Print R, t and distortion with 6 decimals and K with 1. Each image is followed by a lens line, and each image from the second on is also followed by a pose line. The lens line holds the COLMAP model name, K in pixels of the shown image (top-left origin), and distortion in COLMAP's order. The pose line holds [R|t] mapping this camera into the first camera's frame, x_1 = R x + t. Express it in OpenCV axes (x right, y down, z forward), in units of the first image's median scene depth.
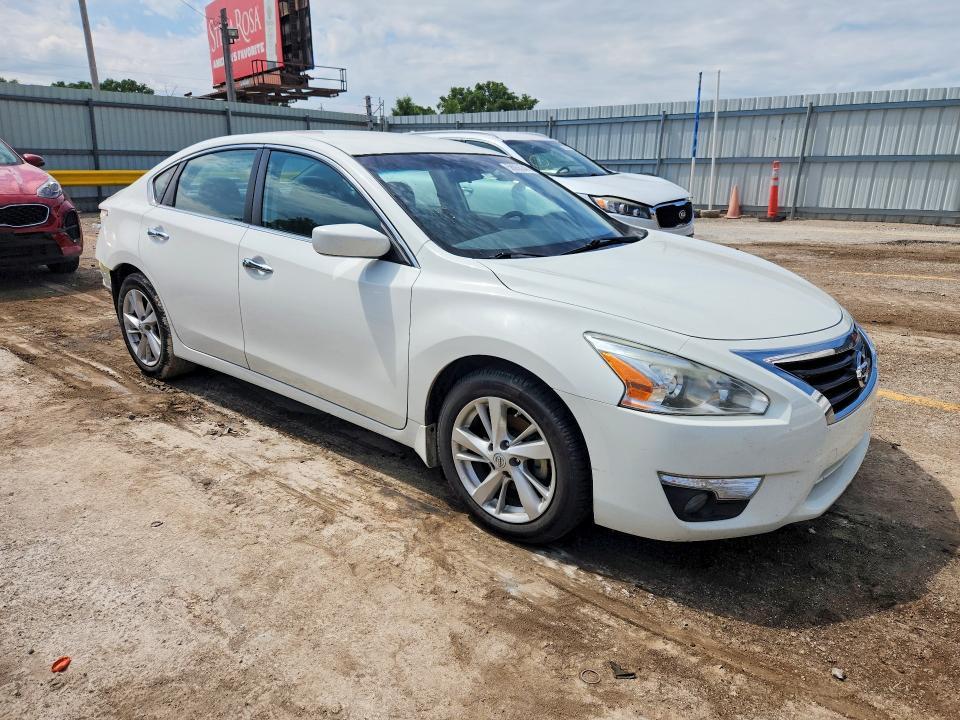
lens RADIAL K [[698.6, 0, 450.6], [0, 698.6, 358.9], [0, 0, 1]] dist [0.100131, -0.103585]
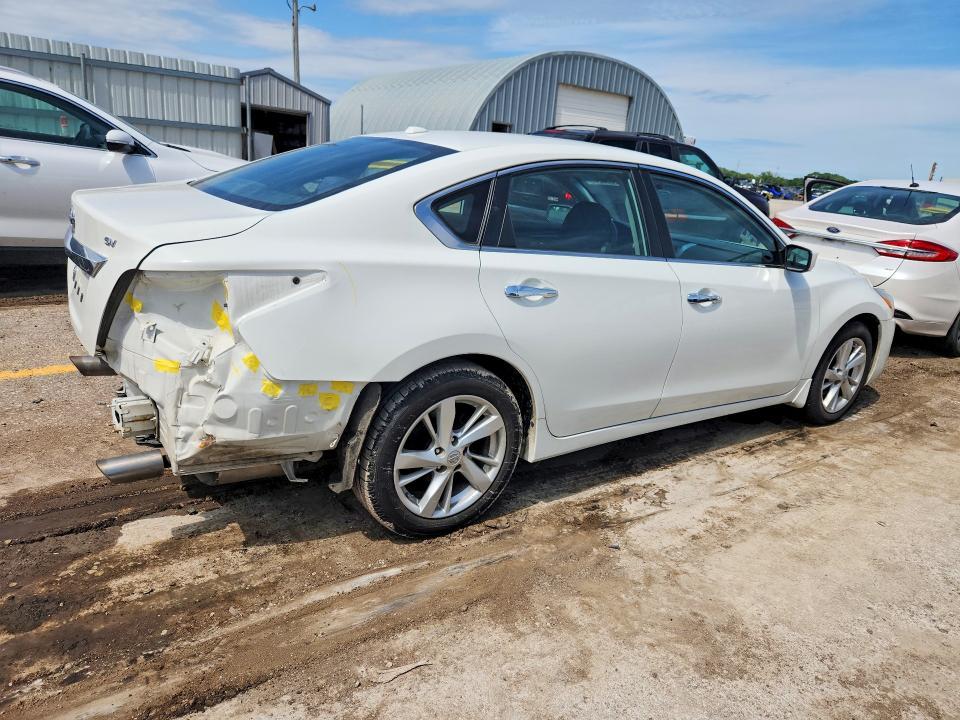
lens RADIAL K [[698.6, 0, 450.6], [0, 698.6, 358.9], [0, 0, 1]] dist [0.100131, -0.103585]
pose [[0.191865, -0.274735, 0.942183, -1.262568], [0.171436, 0.954640, 0.243457, -0.360369], [-0.966332, 0.114813, 0.230262, 1.076739]]
